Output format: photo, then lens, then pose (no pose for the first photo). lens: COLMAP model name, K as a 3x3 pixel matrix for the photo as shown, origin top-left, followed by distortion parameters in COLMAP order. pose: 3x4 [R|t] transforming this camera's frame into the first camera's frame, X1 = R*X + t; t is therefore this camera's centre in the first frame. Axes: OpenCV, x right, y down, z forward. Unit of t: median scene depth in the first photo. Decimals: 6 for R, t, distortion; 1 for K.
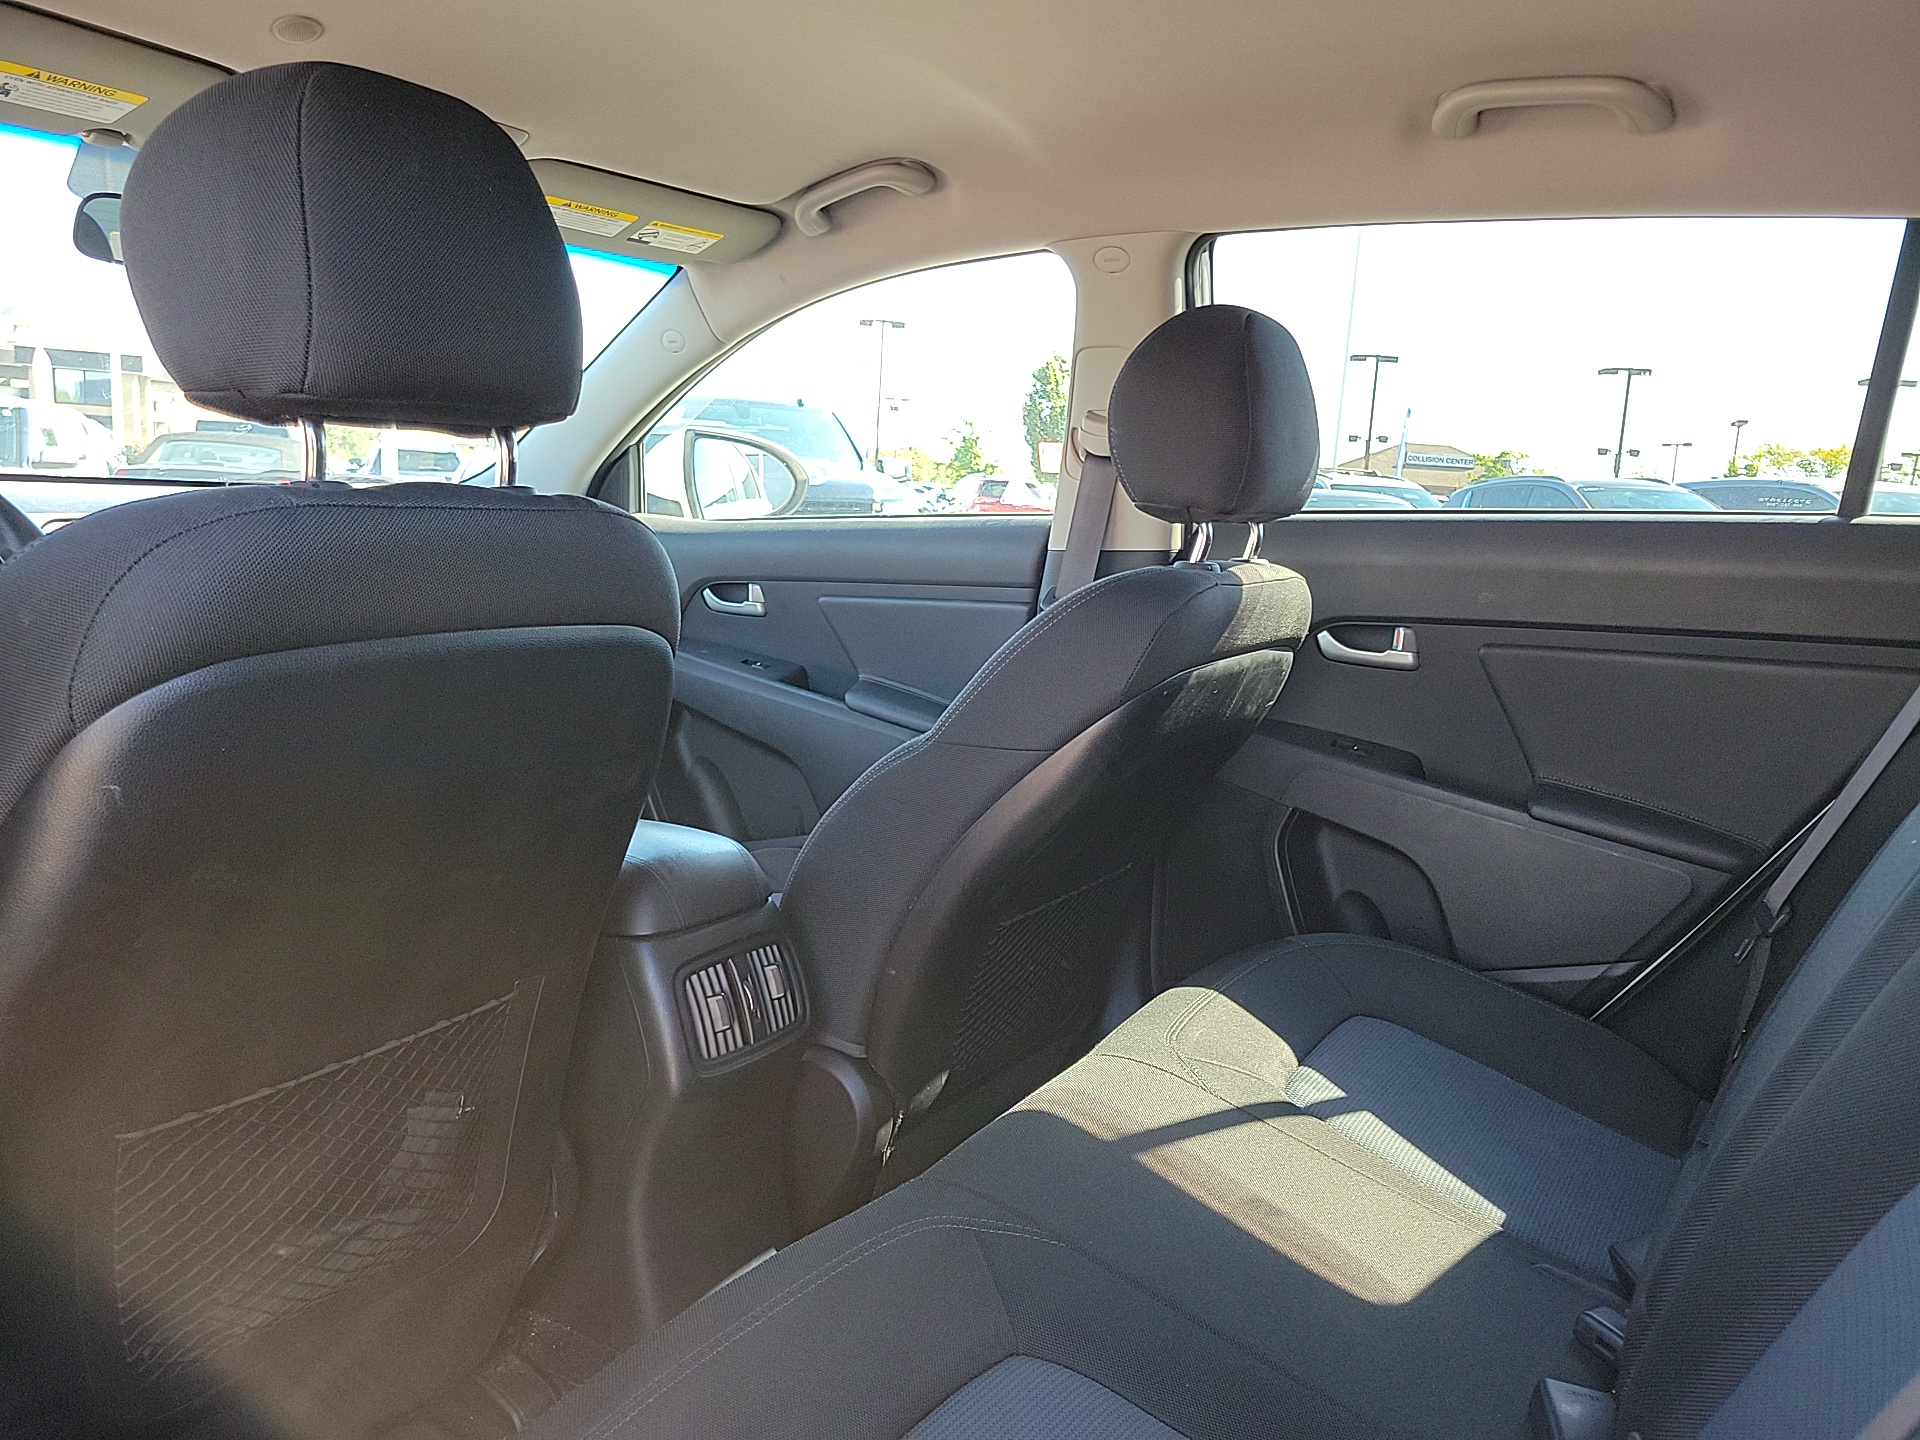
lens RADIAL K [[1458.6, 0, 968.6], [0, 1458.6, 753.8], [0, 0, 1]] dist [0.044205, -0.036143]
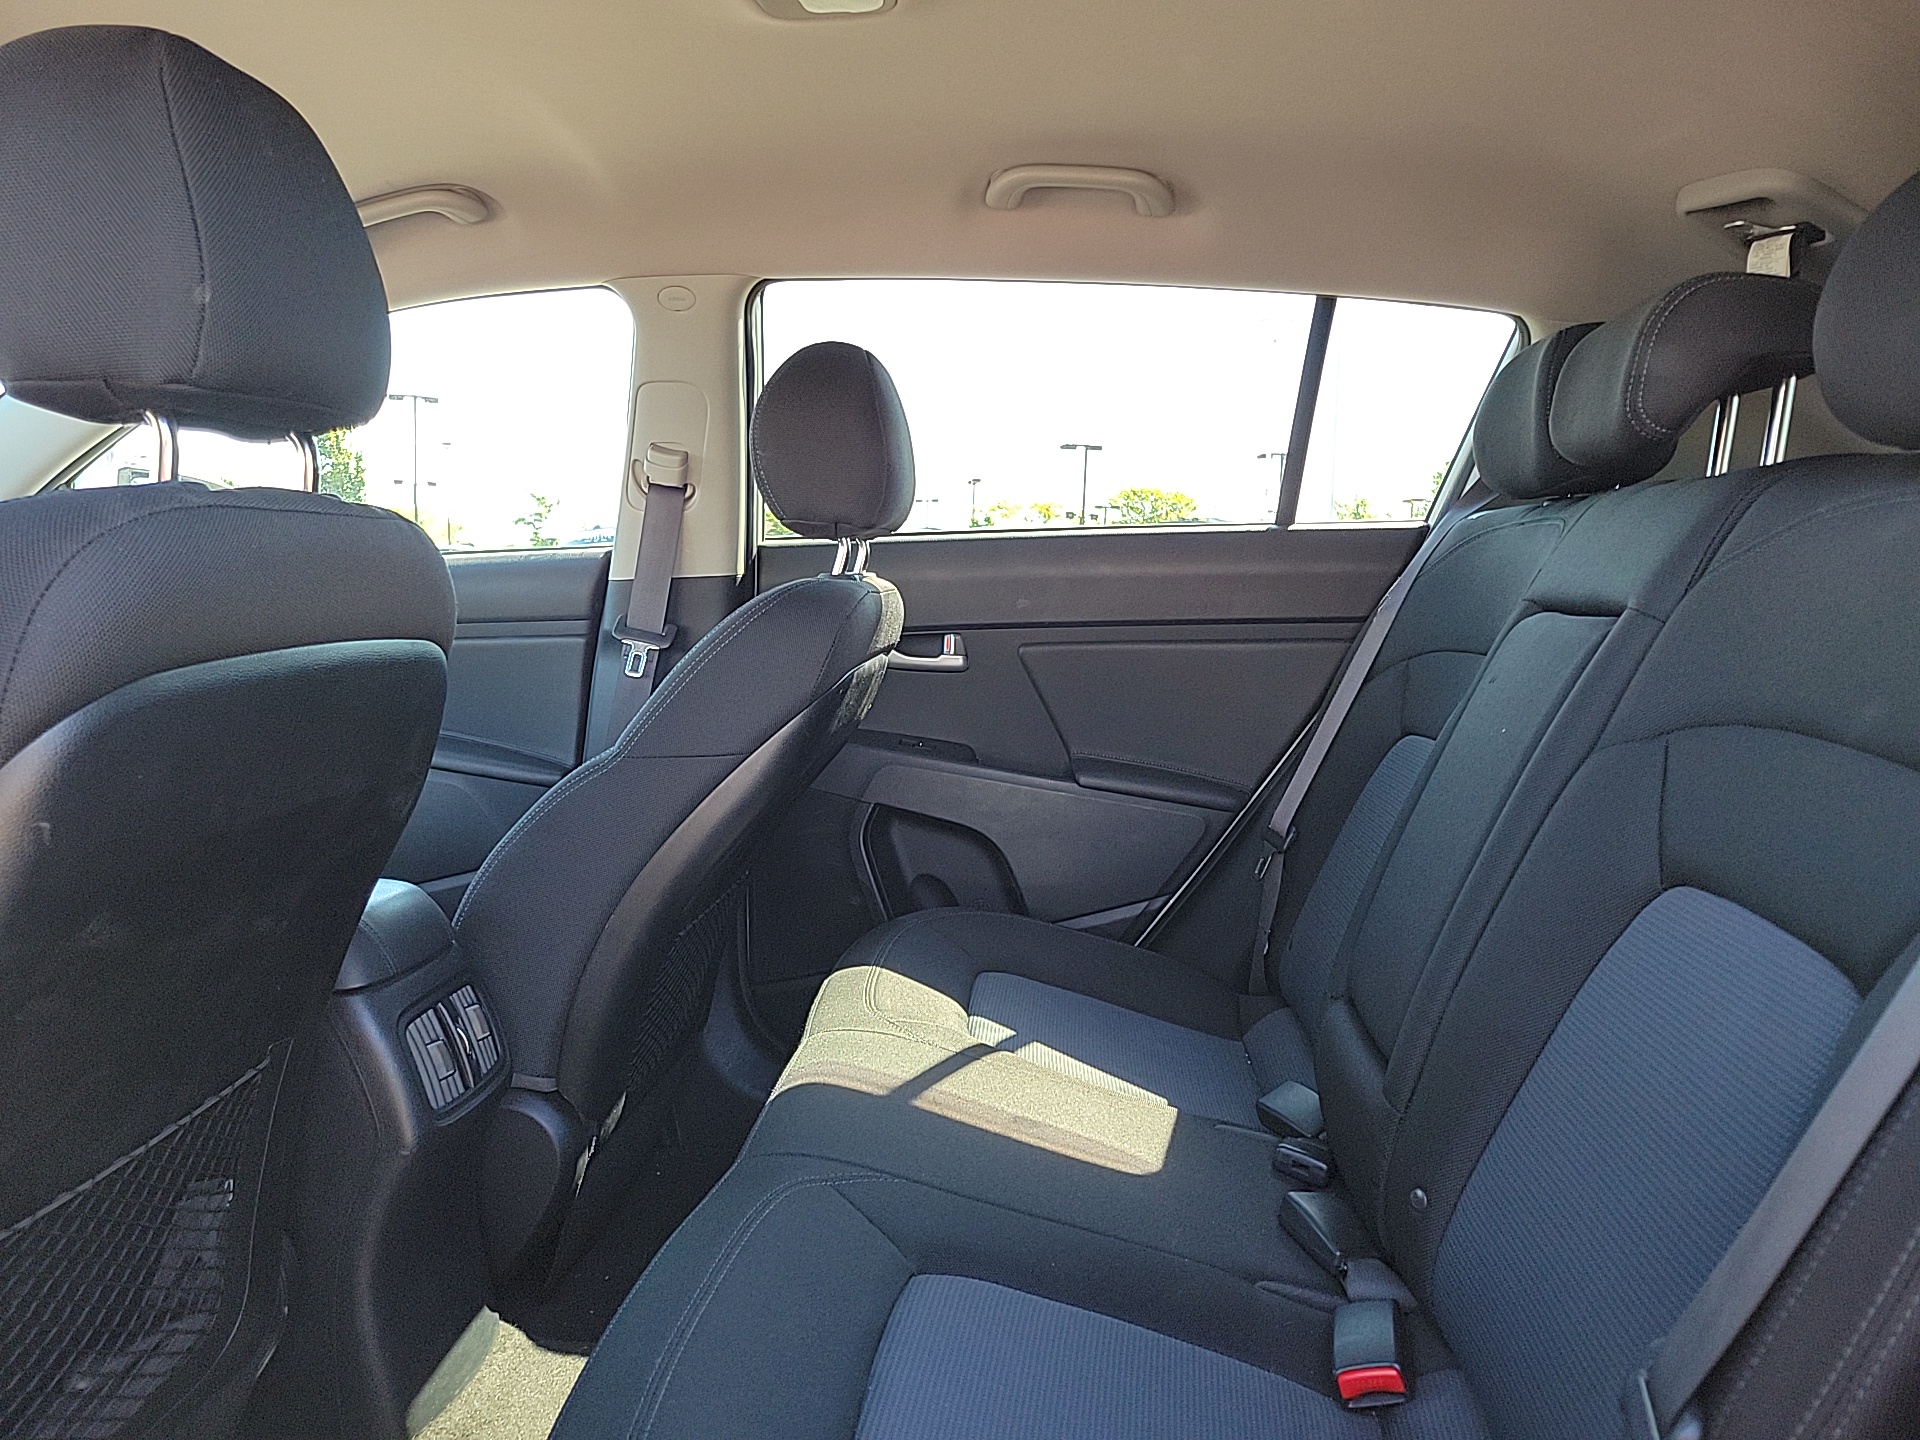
lens RADIAL K [[1458.6, 0, 940.0], [0, 1458.6, 763.1], [0, 0, 1]] dist [0.044205, -0.036143]
pose [[0.893873, -0.091218, 0.438942, -0.253148], [0.106106, 0.994310, -0.009447, 0.026585], [-0.435583, 0.055019, 0.898466, -0.008229]]
